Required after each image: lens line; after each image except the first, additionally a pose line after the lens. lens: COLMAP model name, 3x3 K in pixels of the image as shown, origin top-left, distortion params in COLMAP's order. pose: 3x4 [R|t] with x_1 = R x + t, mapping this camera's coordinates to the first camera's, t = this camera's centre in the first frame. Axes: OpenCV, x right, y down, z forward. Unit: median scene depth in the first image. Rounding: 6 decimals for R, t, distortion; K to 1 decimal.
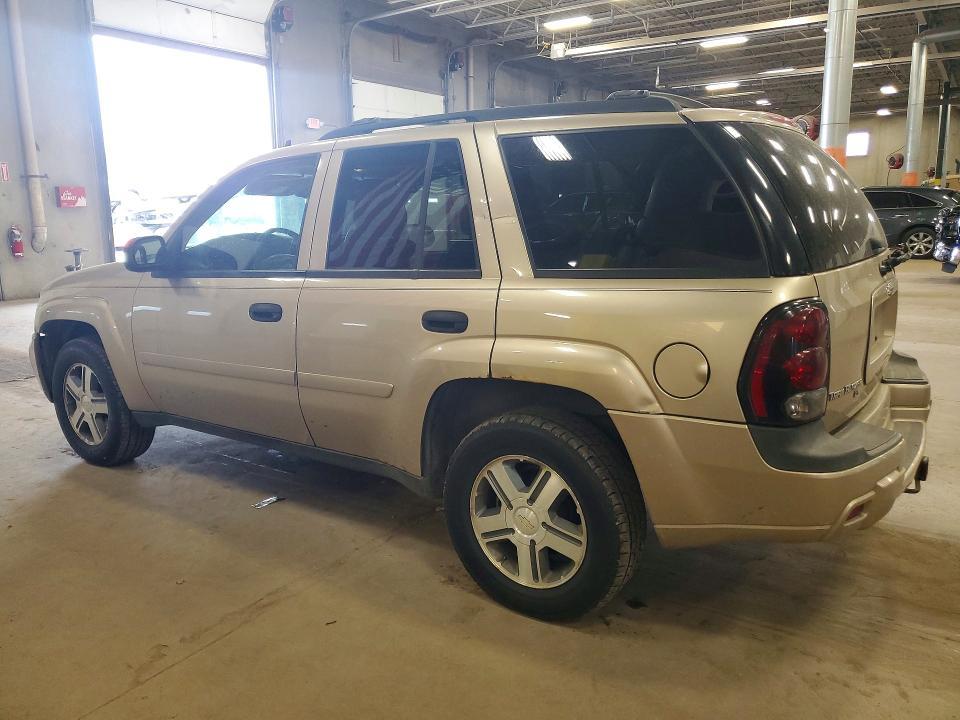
lens RADIAL K [[734.0, 0, 480.0], [0, 734.0, 360.0], [0, 0, 1]] dist [0.003934, 0.001187]
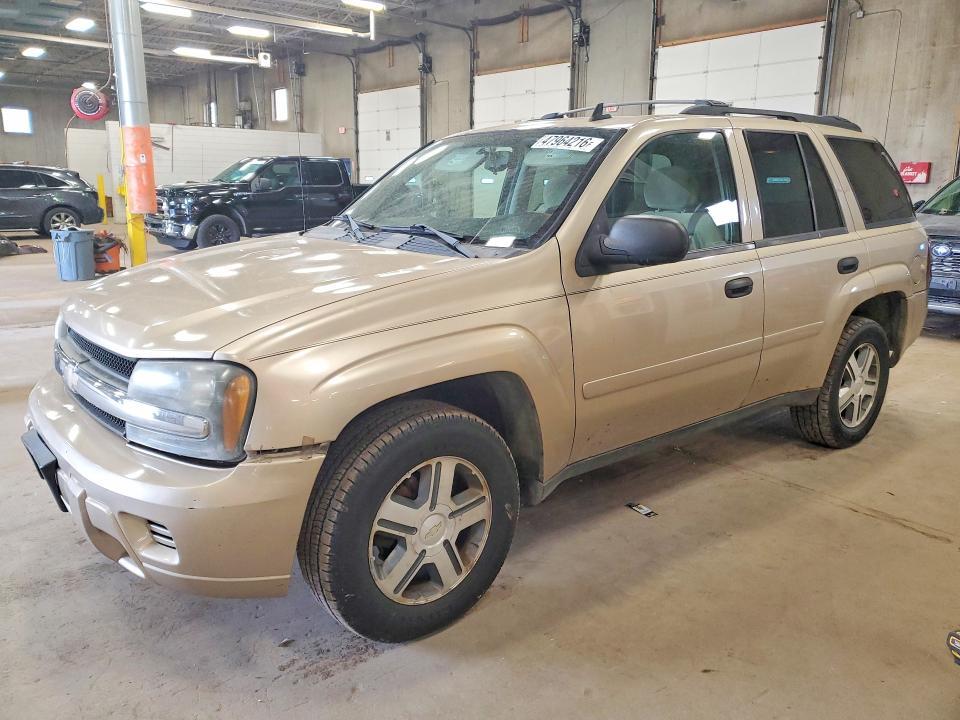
lens RADIAL K [[734.0, 0, 480.0], [0, 734.0, 360.0], [0, 0, 1]] dist [0.003934, 0.001187]
pose [[0.290246, -0.207897, 0.934096, -1.130363], [0.185084, 0.969881, 0.158351, -0.161733], [-0.938883, 0.126925, 0.319983, 0.860909]]
